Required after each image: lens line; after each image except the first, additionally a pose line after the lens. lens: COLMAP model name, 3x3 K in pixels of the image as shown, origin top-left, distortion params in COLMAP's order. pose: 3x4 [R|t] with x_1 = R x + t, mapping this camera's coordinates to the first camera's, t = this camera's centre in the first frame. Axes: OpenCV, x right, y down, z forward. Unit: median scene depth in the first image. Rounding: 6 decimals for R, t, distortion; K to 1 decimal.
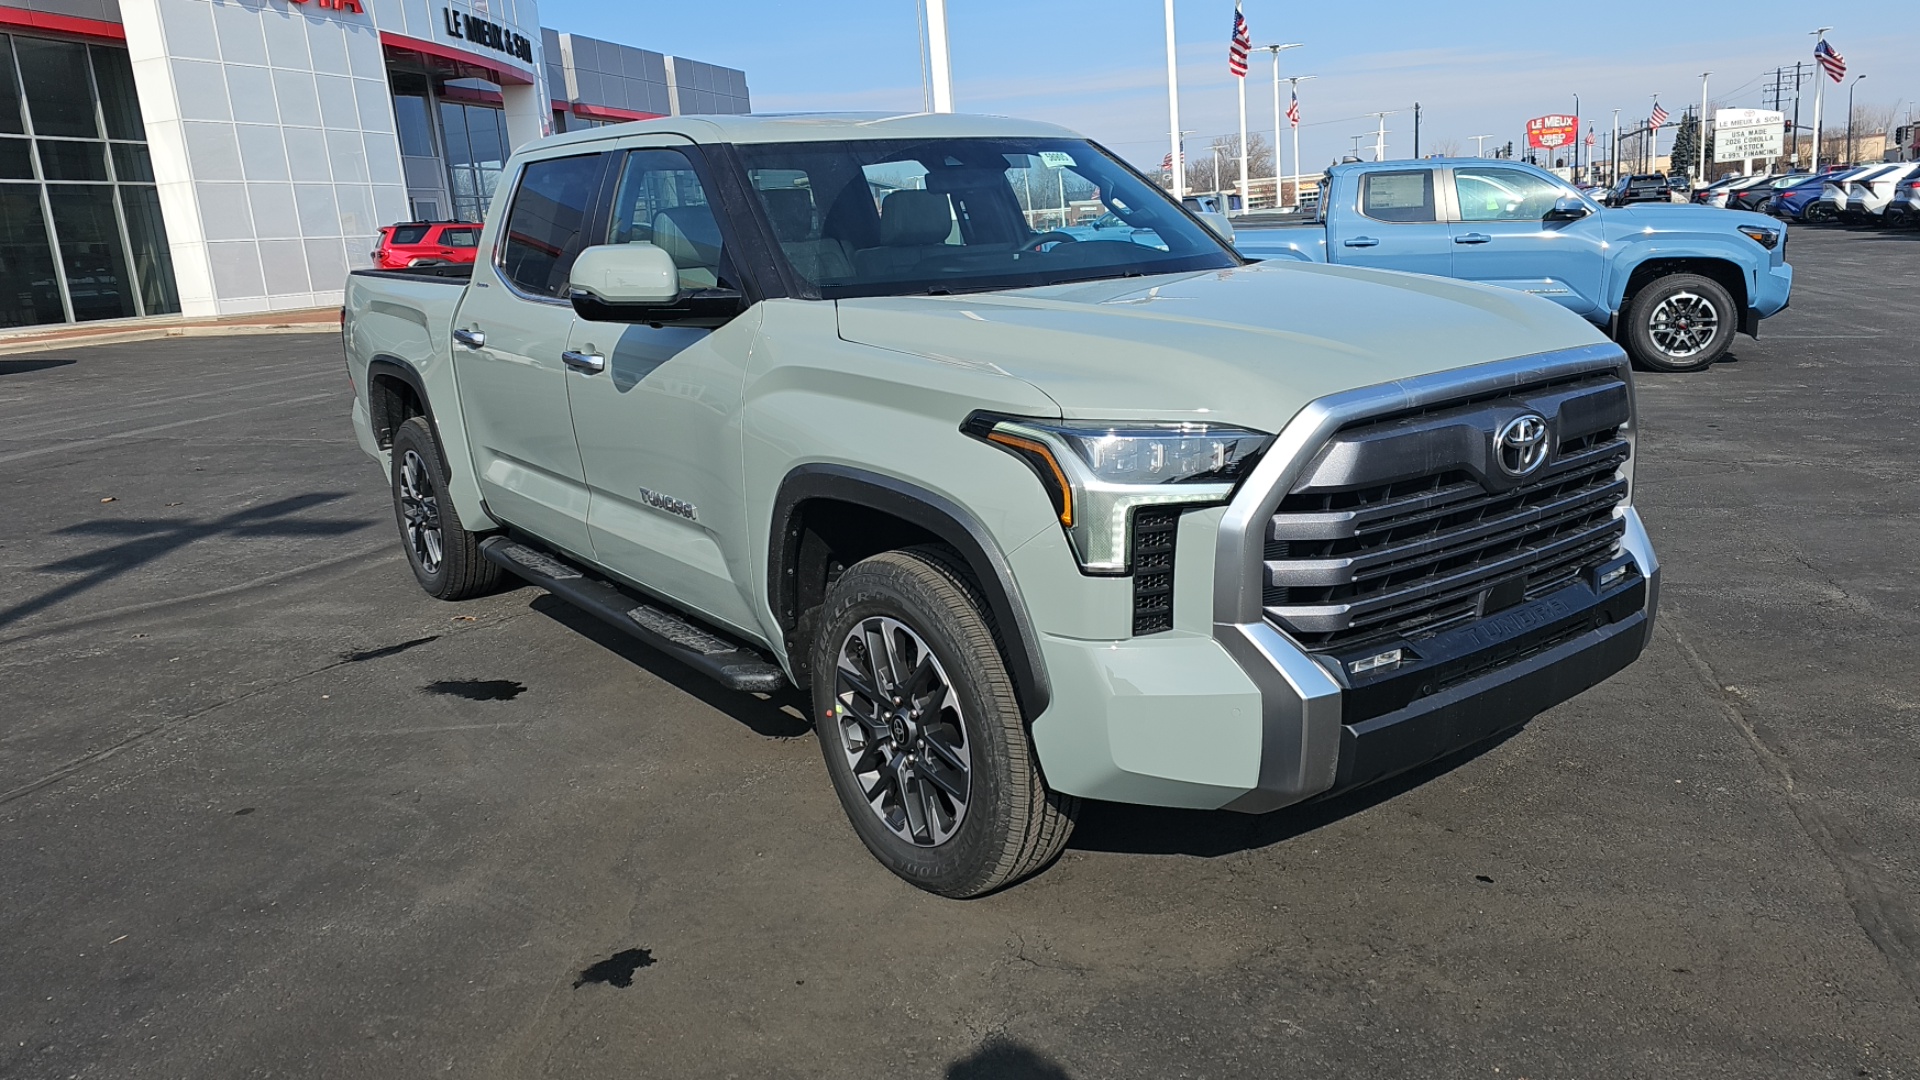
lens RADIAL K [[1391.5, 0, 955.4], [0, 1391.5, 530.8], [0, 0, 1]] dist [0.038959, -0.001258]
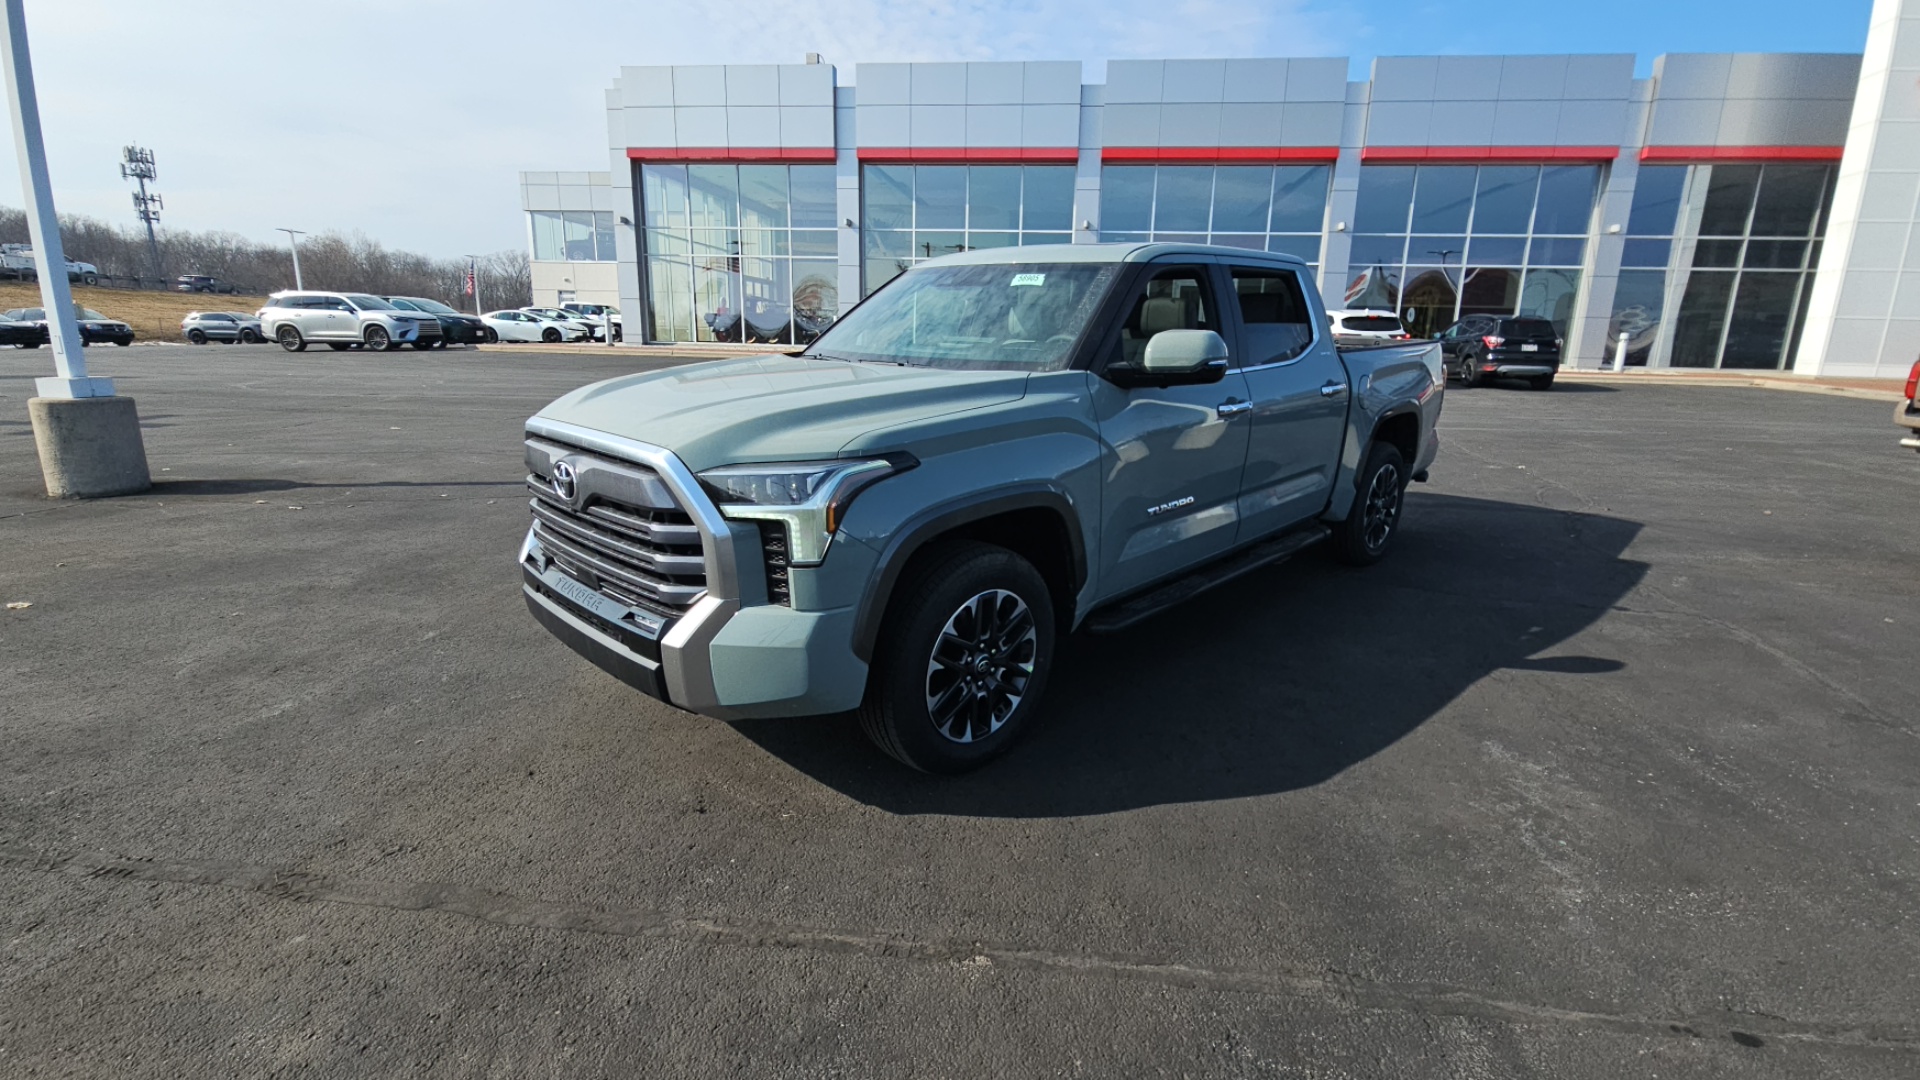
lens RADIAL K [[859.8, 0, 982.3], [0, 859.8, 543.9], [0, 0, 1]] dist [0.008204, -0.007661]
pose [[0.135549, 0.307431, -0.941867, 1.120719], [-0.237473, 0.933011, 0.270365, -0.295014], [0.961890, 0.187020, 0.199475, 1.013151]]
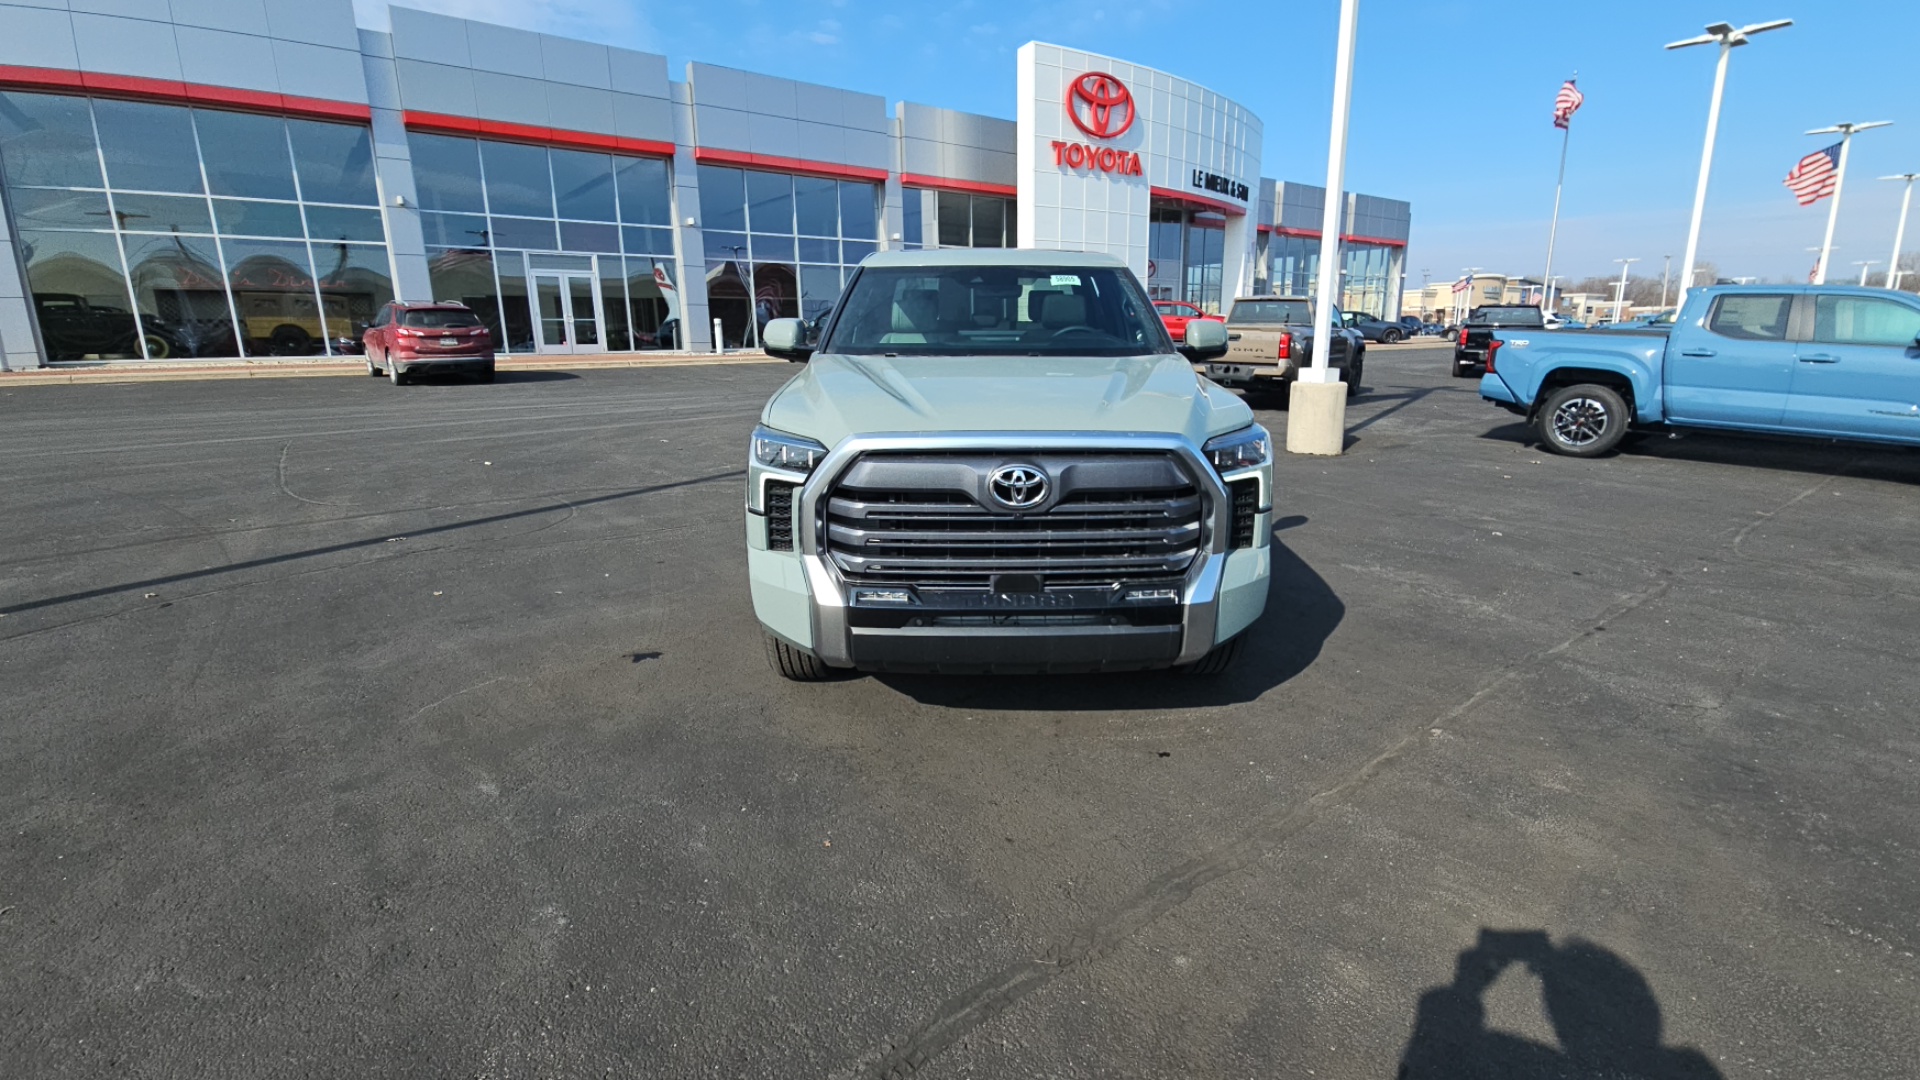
lens RADIAL K [[859.8, 0, 982.3], [0, 859.8, 543.9], [0, 0, 1]] dist [0.008204, -0.007661]
pose [[0.804753, 0.204923, -0.557117, 0.729618], [-0.171278, 0.978766, 0.112607, -0.079924], [0.568363, 0.004801, 0.822764, 0.164841]]
